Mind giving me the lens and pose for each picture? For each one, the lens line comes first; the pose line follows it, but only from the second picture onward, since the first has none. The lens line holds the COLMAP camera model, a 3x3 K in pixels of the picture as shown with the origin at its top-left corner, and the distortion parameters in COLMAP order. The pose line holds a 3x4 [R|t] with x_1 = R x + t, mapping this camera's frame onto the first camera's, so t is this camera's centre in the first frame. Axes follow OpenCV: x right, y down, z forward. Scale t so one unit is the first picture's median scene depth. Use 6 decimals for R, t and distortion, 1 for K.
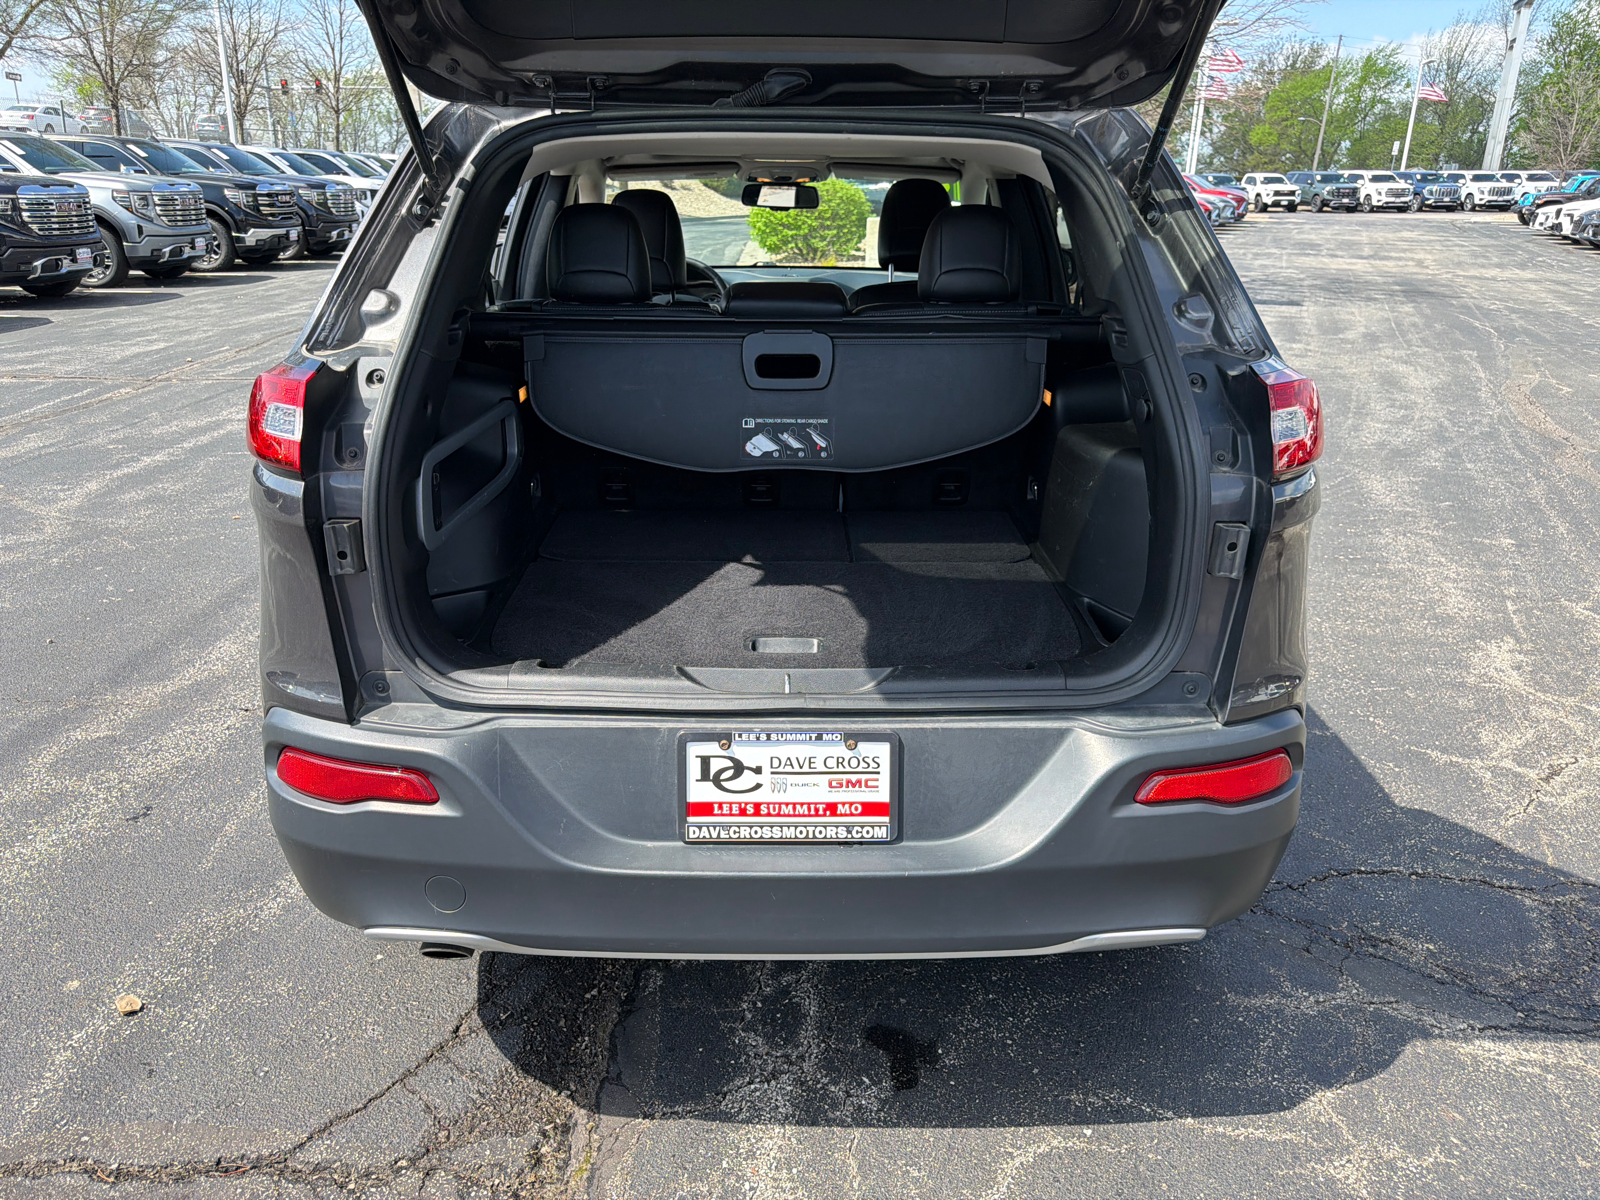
lens RADIAL K [[1162.3, 0, 807.7], [0, 1162.3, 601.7], [0, 0, 1]] dist [0.001031, -0.003044]
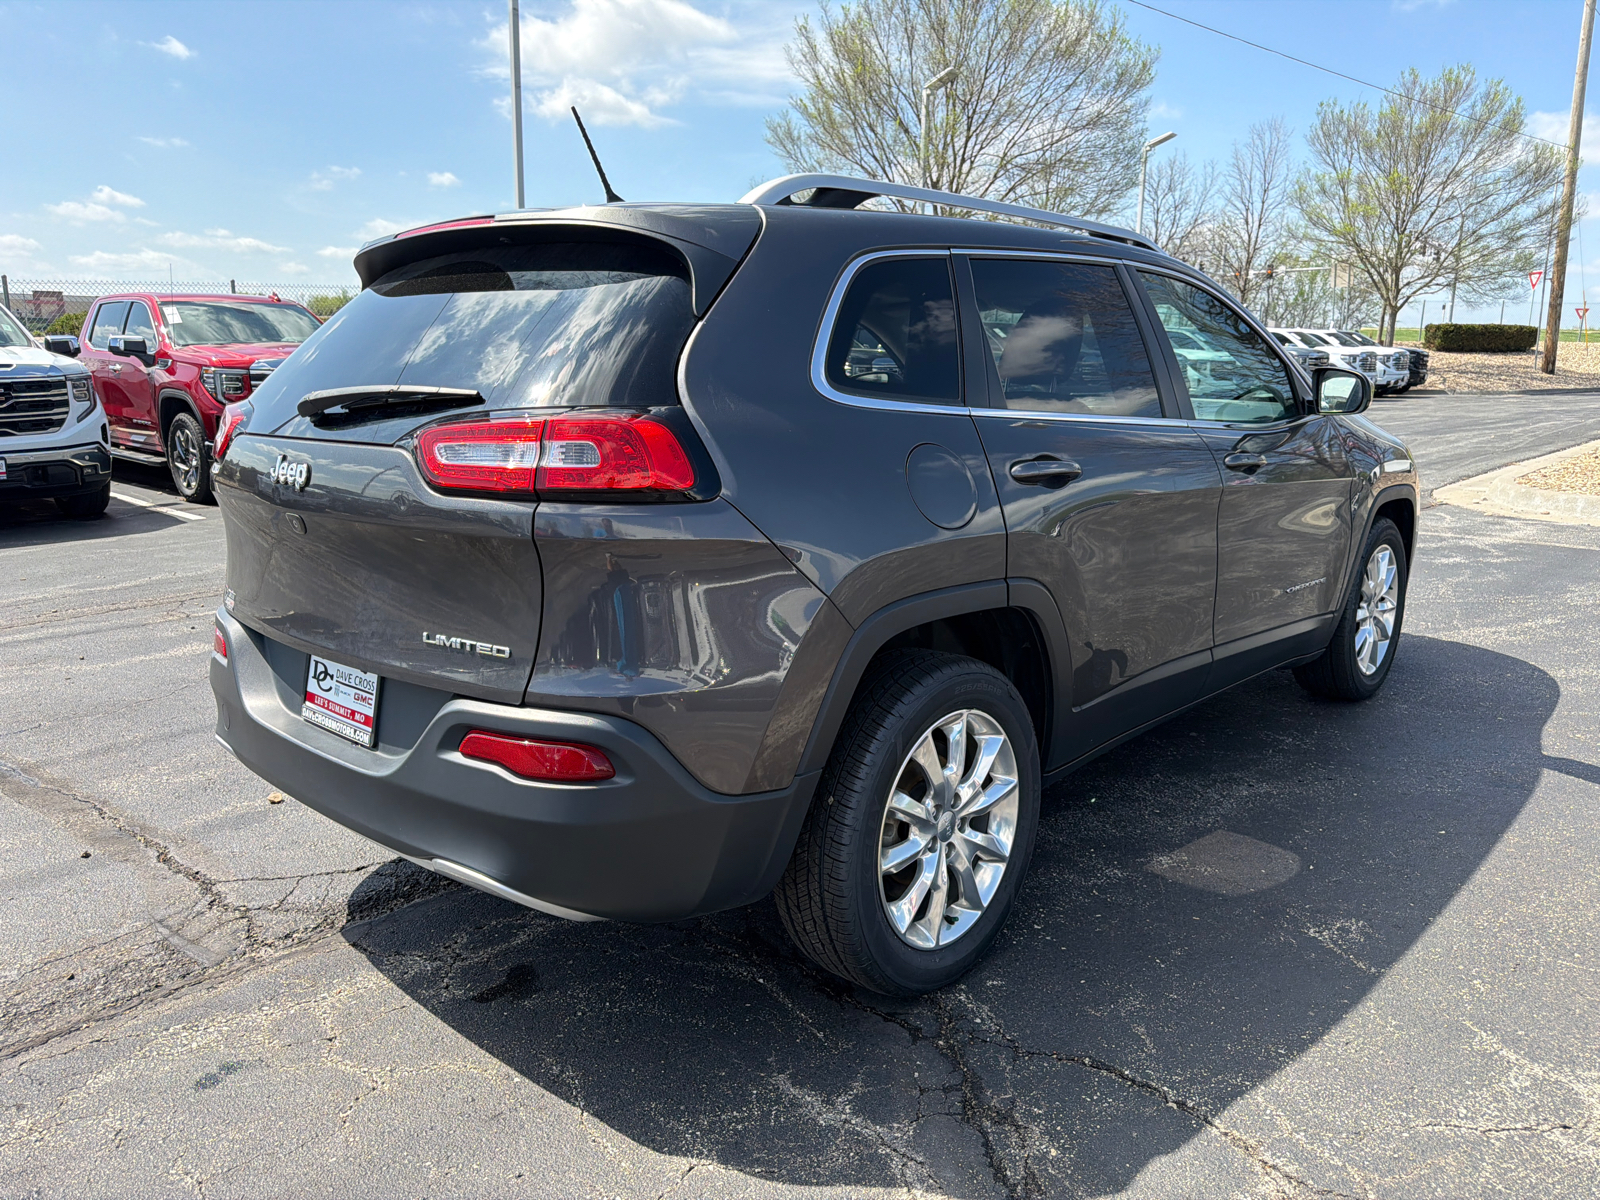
lens RADIAL K [[1162.3, 0, 807.7], [0, 1162.3, 601.7], [0, 0, 1]] dist [0.001031, -0.003044]
pose [[0.723053, 0.123626, -0.679641, 0.807929], [-0.218432, 0.974292, -0.055161, 0.003038], [0.655349, 0.188340, 0.731468, 0.190262]]
